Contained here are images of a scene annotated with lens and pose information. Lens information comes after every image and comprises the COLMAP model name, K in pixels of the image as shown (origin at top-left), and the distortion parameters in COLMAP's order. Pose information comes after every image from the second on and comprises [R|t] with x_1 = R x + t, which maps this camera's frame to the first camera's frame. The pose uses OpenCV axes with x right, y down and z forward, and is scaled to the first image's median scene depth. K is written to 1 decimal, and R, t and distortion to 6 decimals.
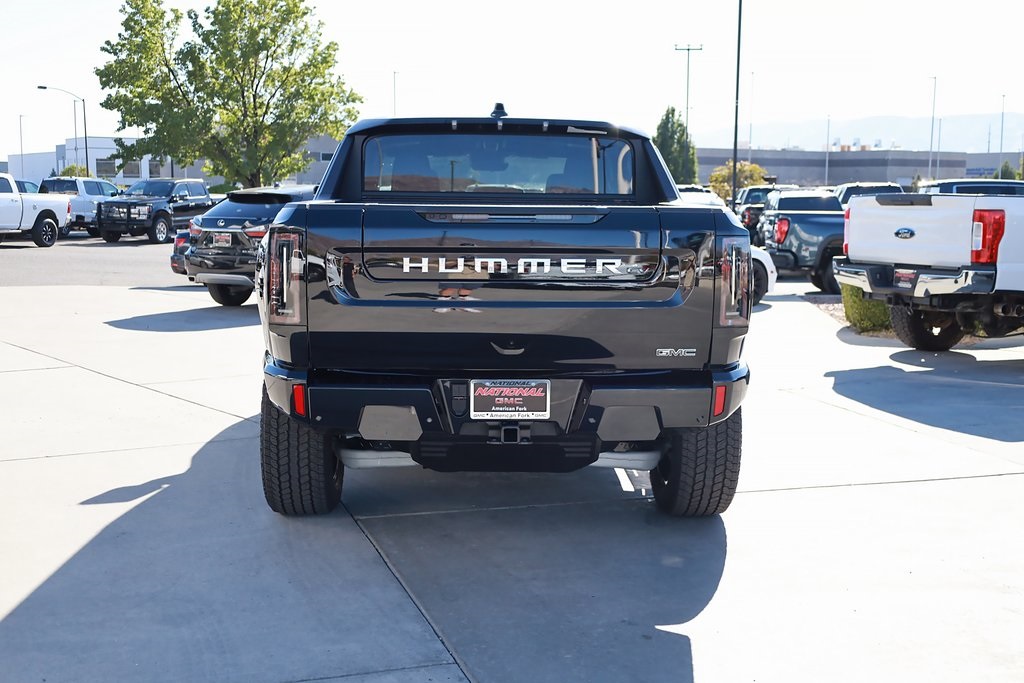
lens RADIAL K [[1145.8, 0, 512.0], [0, 1145.8, 341.5], [0, 0, 1]] dist [0.008993, 0.006582]
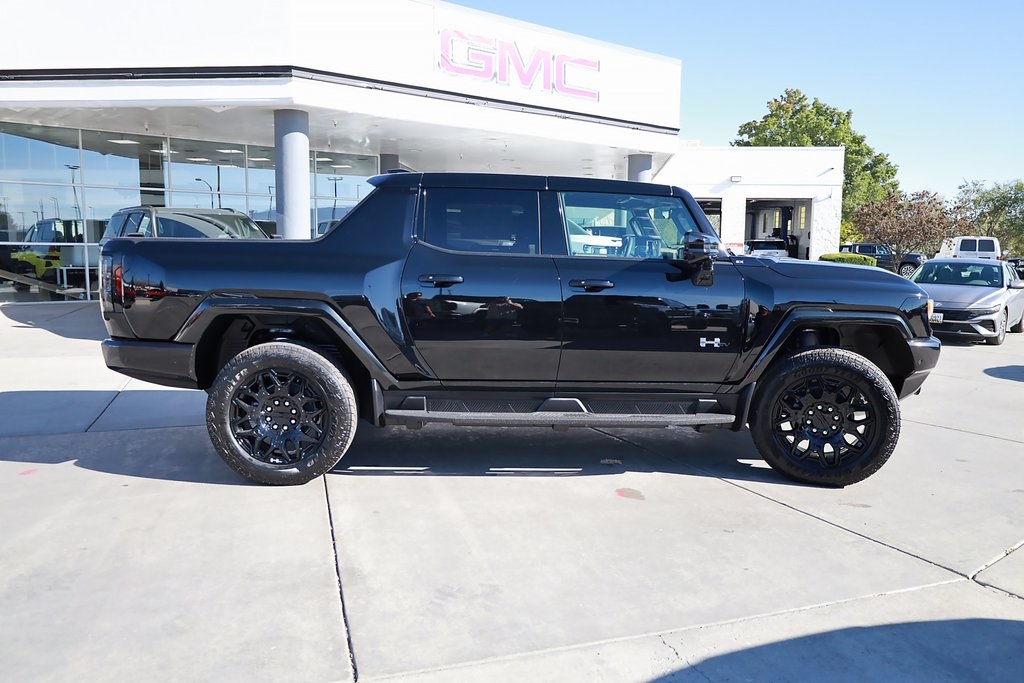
lens RADIAL K [[774.0, 0, 512.0], [0, 774.0, 341.5], [0, 0, 1]] dist [-0.011508, -0.003058]
pose [[-0.018331, 0.117043, -0.992958, 0.723449], [-0.143577, 0.982523, 0.118463, -0.104685], [0.989469, 0.144737, -0.001206, 0.902043]]
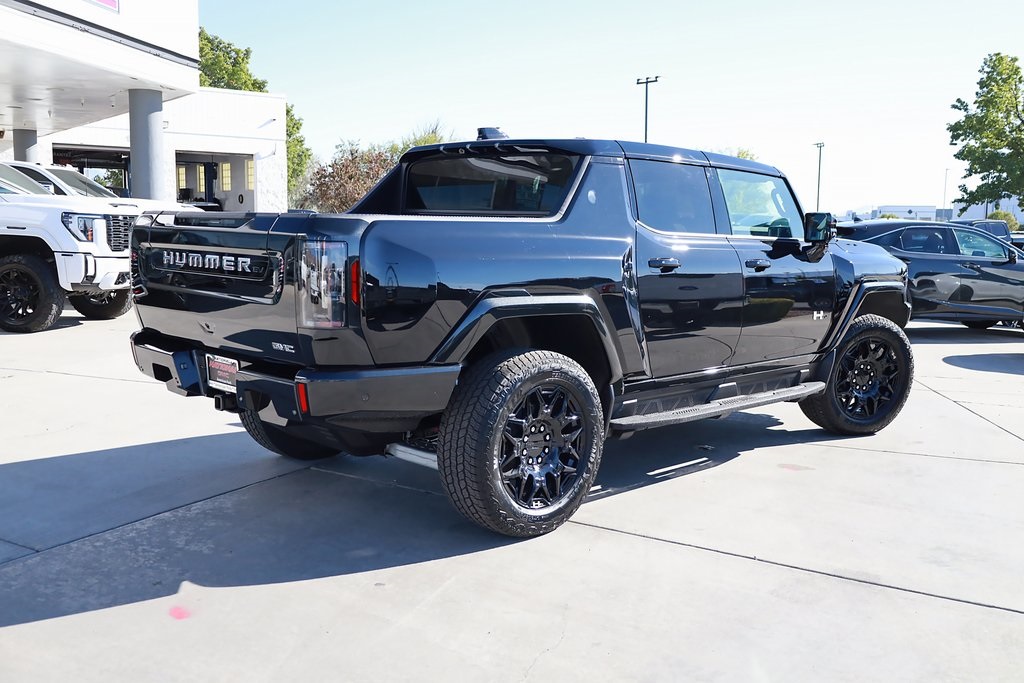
lens RADIAL K [[981.8, 0, 533.8], [0, 981.8, 346.6], [0, 0, 1]] dist [-0.011827, 0.002041]
pose [[0.673791, 0.100184, -0.732099, 0.559200], [-0.111912, 0.993173, 0.032912, -0.027472], [0.730398, 0.059755, 0.680402, 0.311365]]
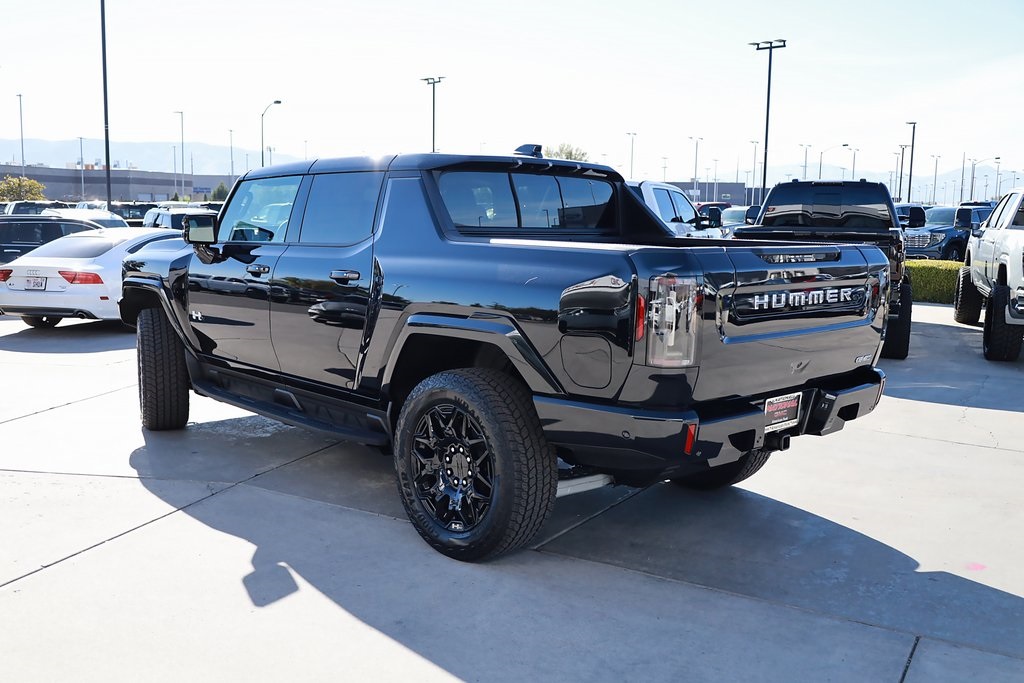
lens RADIAL K [[950.6, 0, 512.0], [0, 950.6, 341.5], [0, 0, 1]] dist [-0.007090, -0.004416]
pose [[0.755177, -0.079150, 0.650725, -0.481430], [0.071112, 0.996717, 0.038708, -0.045041], [-0.651653, 0.017043, 0.758326, 0.257995]]
